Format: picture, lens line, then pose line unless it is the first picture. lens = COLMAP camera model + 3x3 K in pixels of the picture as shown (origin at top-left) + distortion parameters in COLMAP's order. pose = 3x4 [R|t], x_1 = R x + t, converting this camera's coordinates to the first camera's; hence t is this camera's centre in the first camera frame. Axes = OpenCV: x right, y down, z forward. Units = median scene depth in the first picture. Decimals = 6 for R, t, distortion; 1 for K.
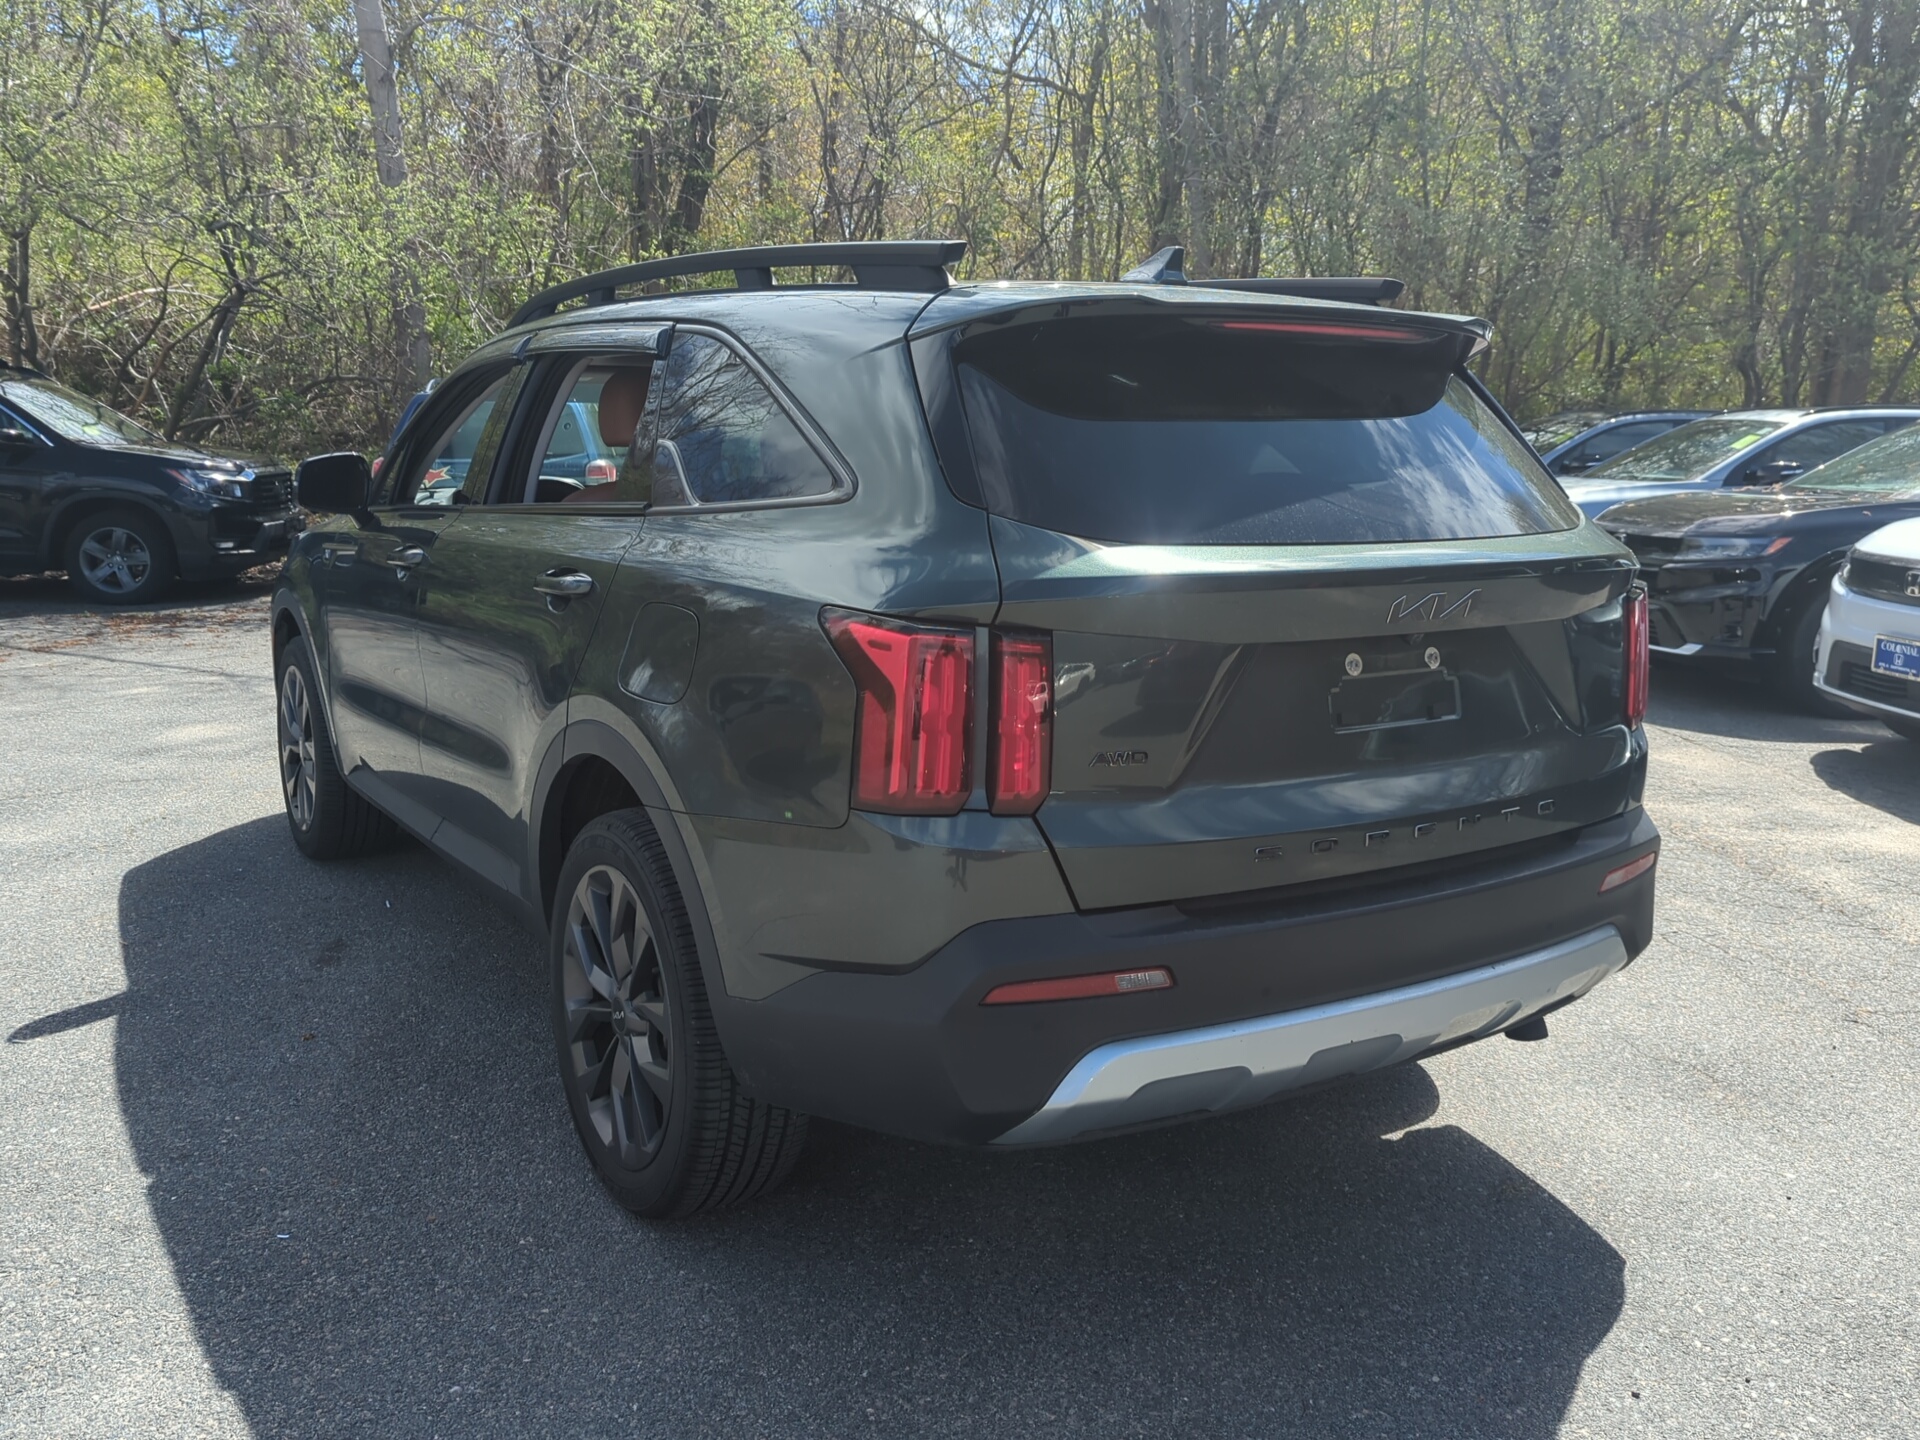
lens RADIAL K [[1605.1, 0, 973.7], [0, 1605.1, 683.8], [0, 0, 1]] dist [0.084720, -0.082878]
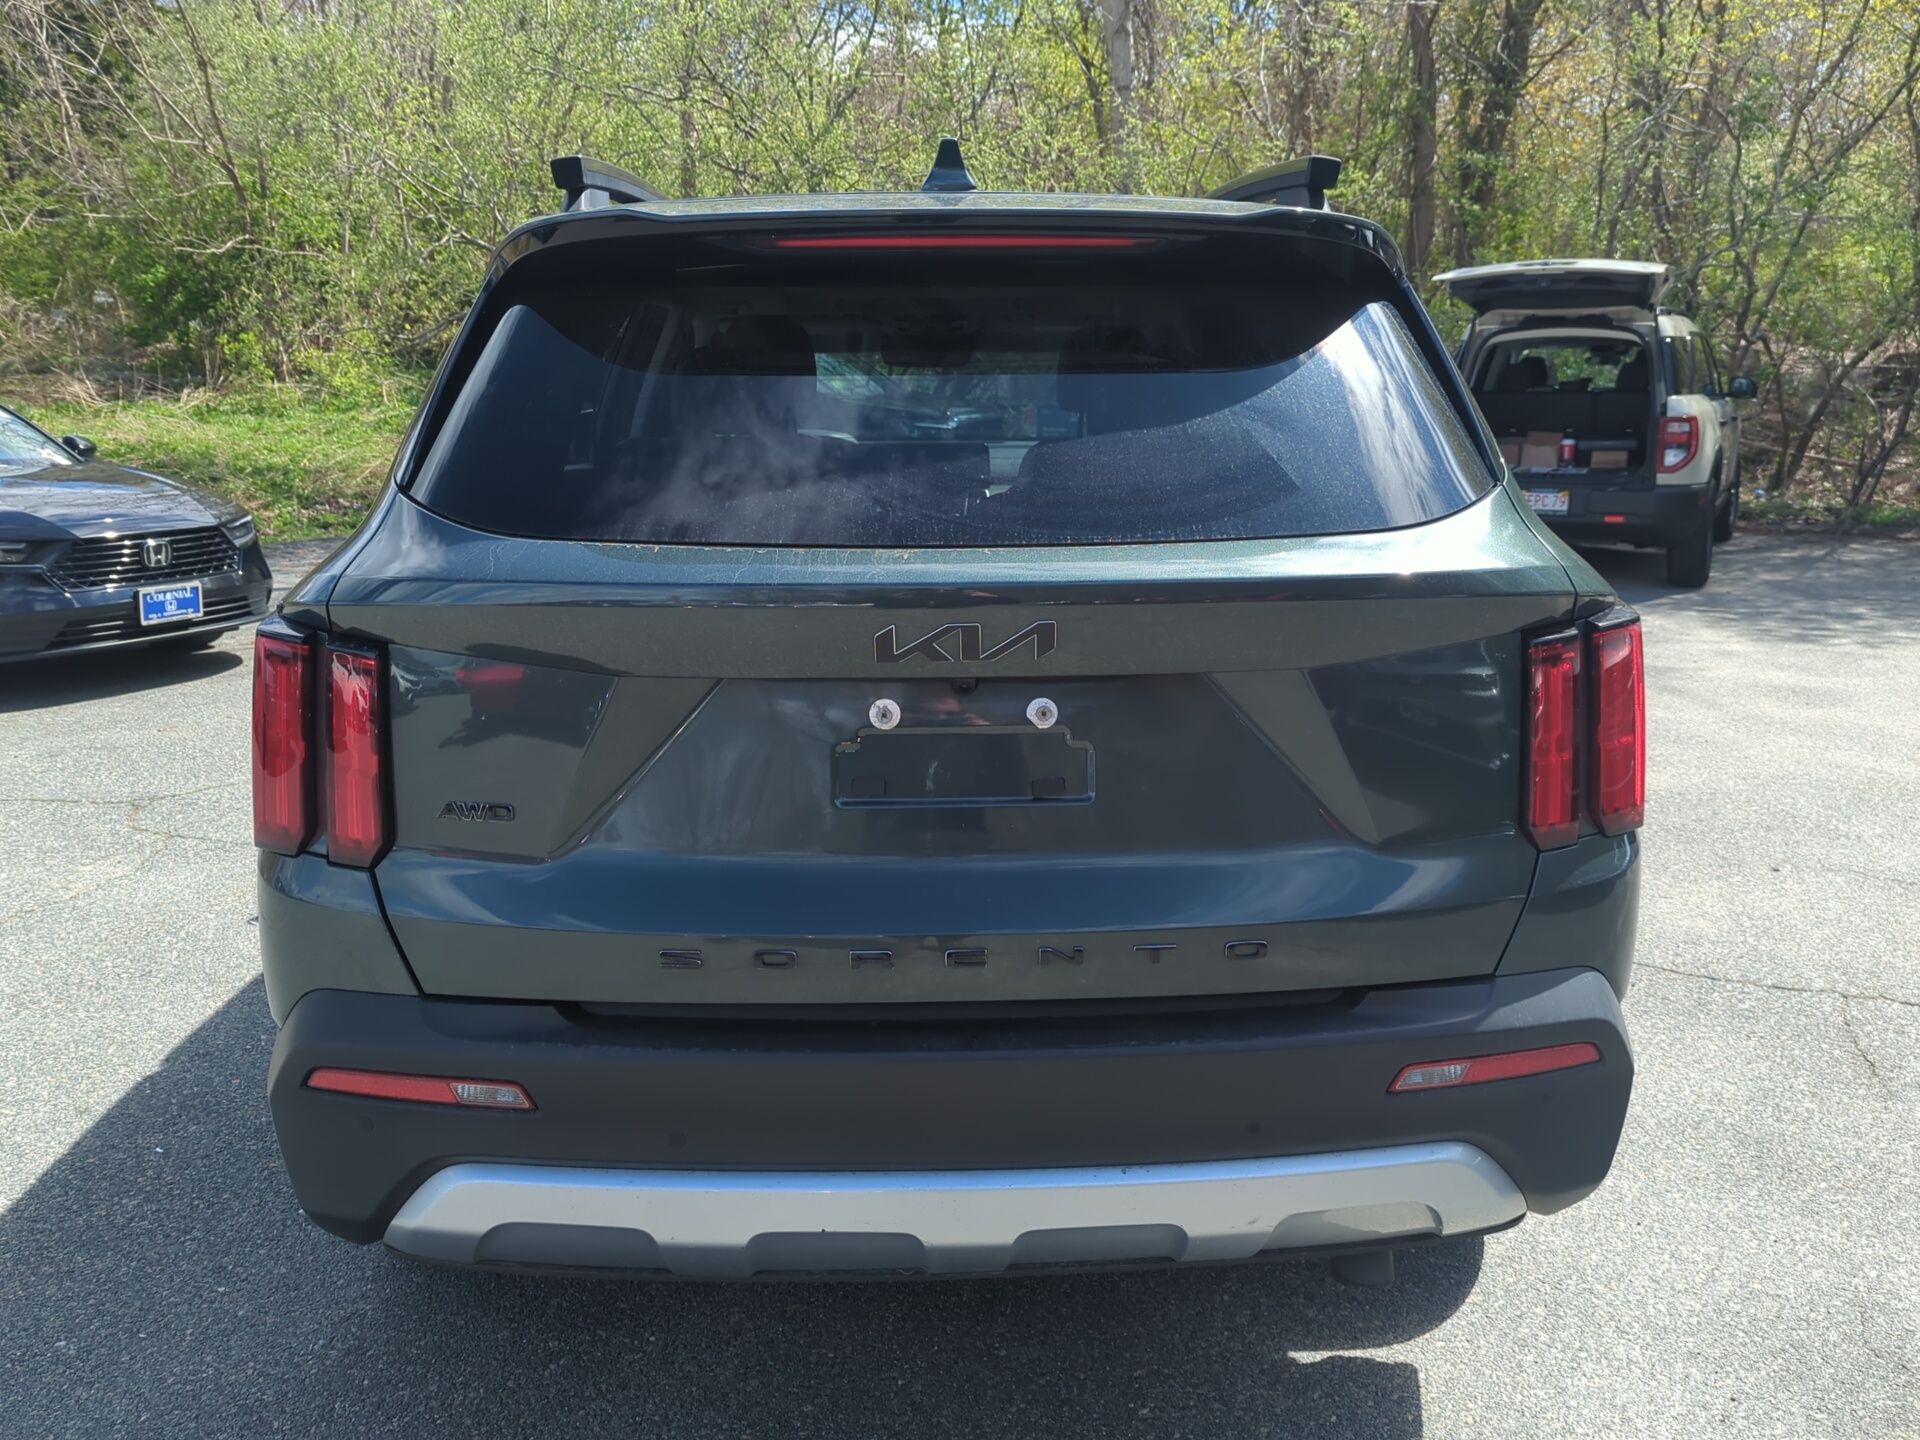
lens RADIAL K [[1605.1, 0, 973.7], [0, 1605.1, 683.8], [0, 0, 1]] dist [0.084720, -0.082878]
pose [[0.855877, 0.081355, -0.510741, 0.471694], [-0.061624, 0.996557, 0.055474, -0.050361], [0.513495, -0.016005, 0.857943, 0.302192]]
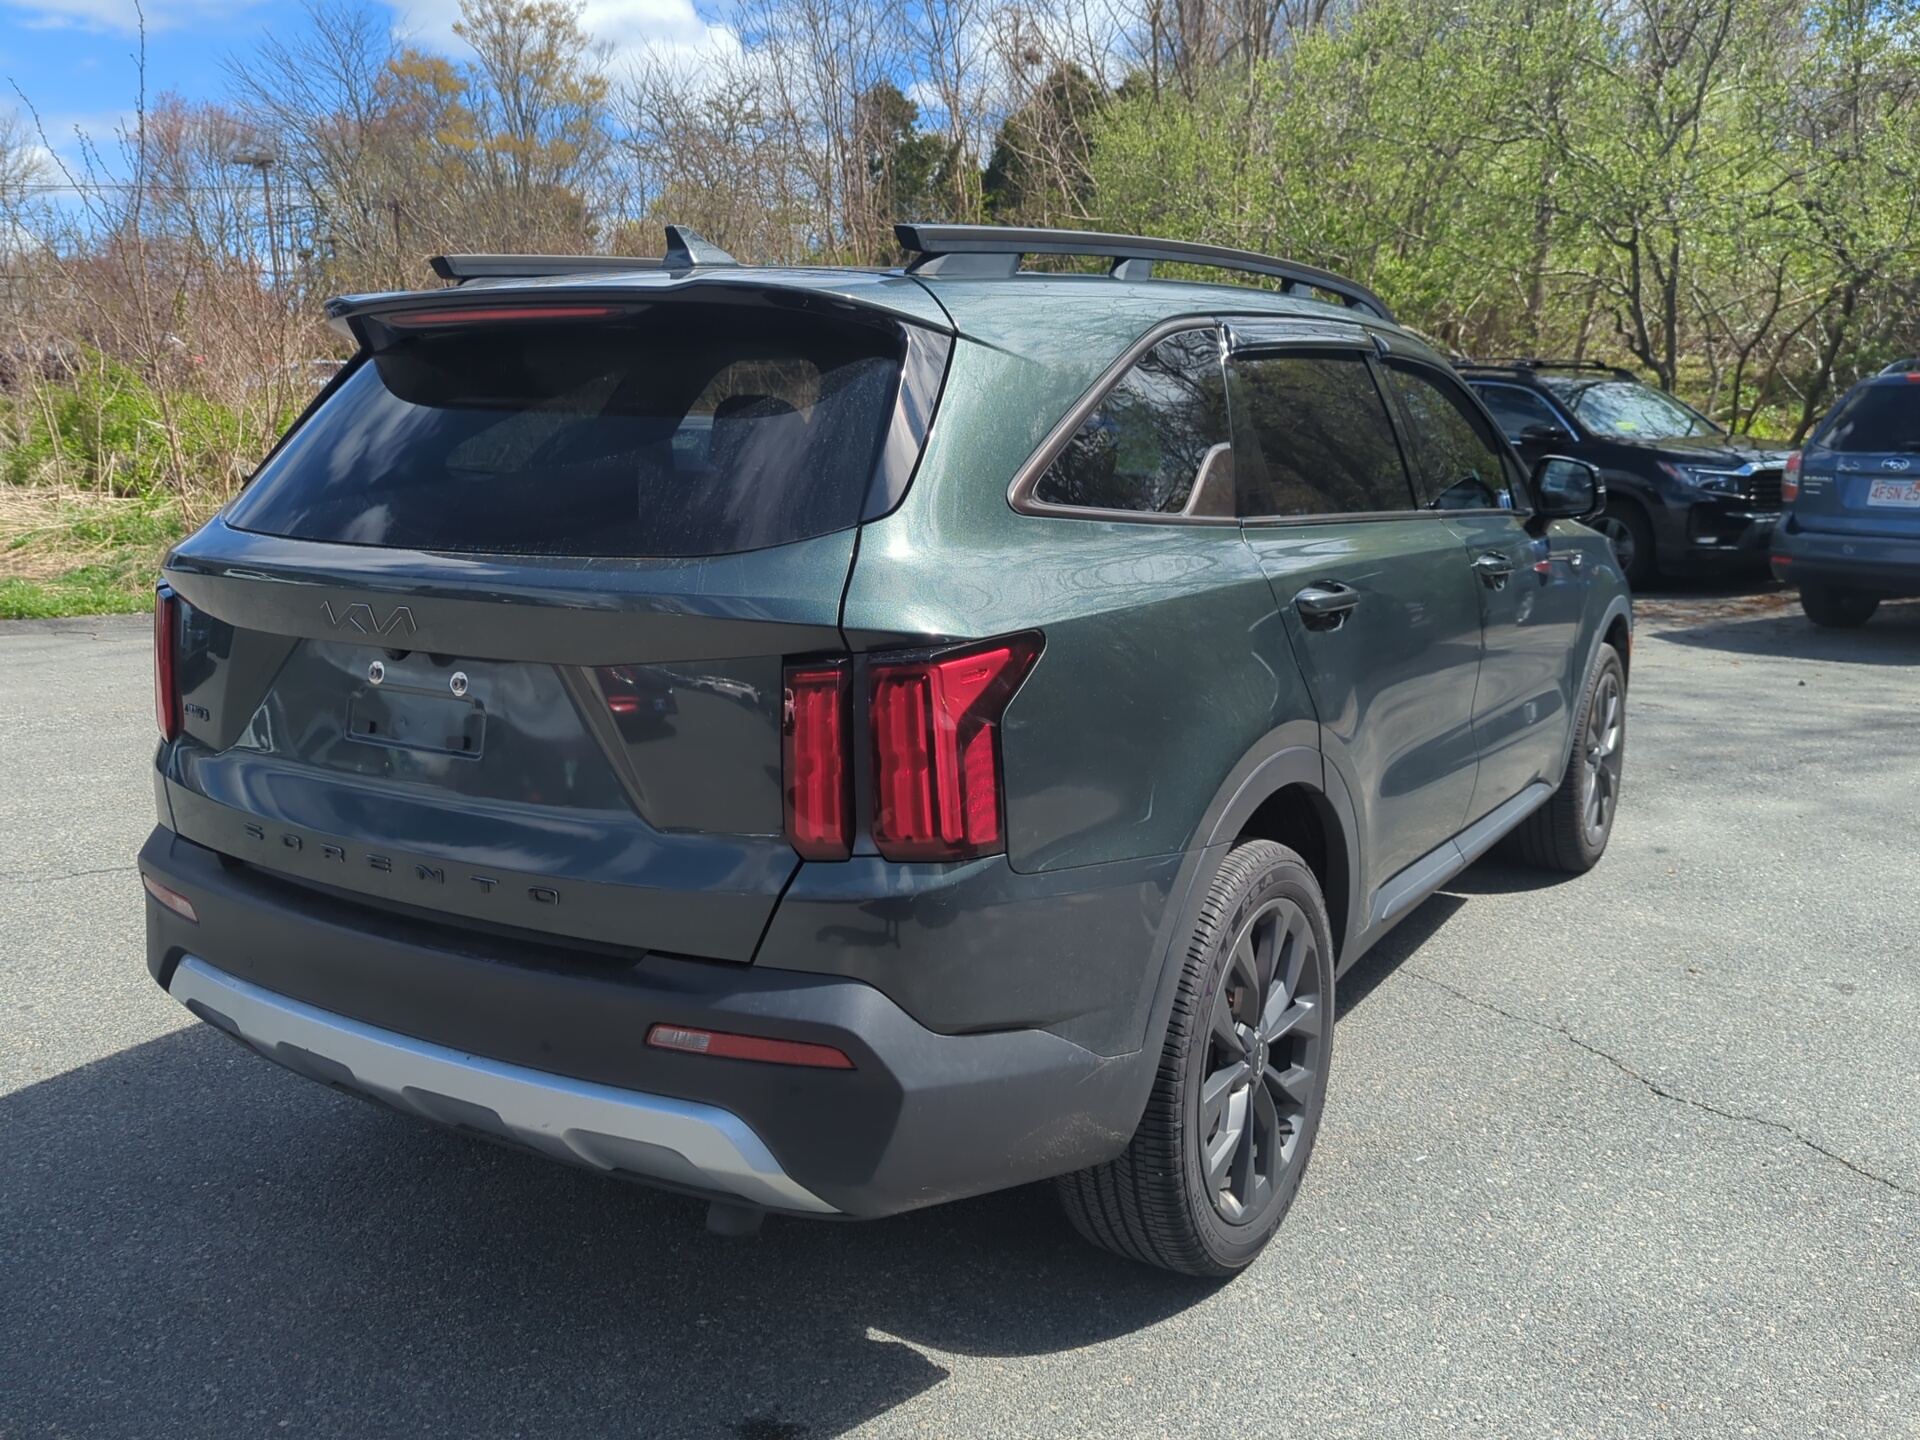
lens RADIAL K [[1605.1, 0, 973.7], [0, 1605.1, 683.8], [0, 0, 1]] dist [0.084720, -0.082878]
pose [[0.420788, 0.139712, -0.896336, 0.917478], [-0.135840, 0.986633, 0.090016, -0.102648], [0.896931, 0.083881, 0.434141, 0.669336]]
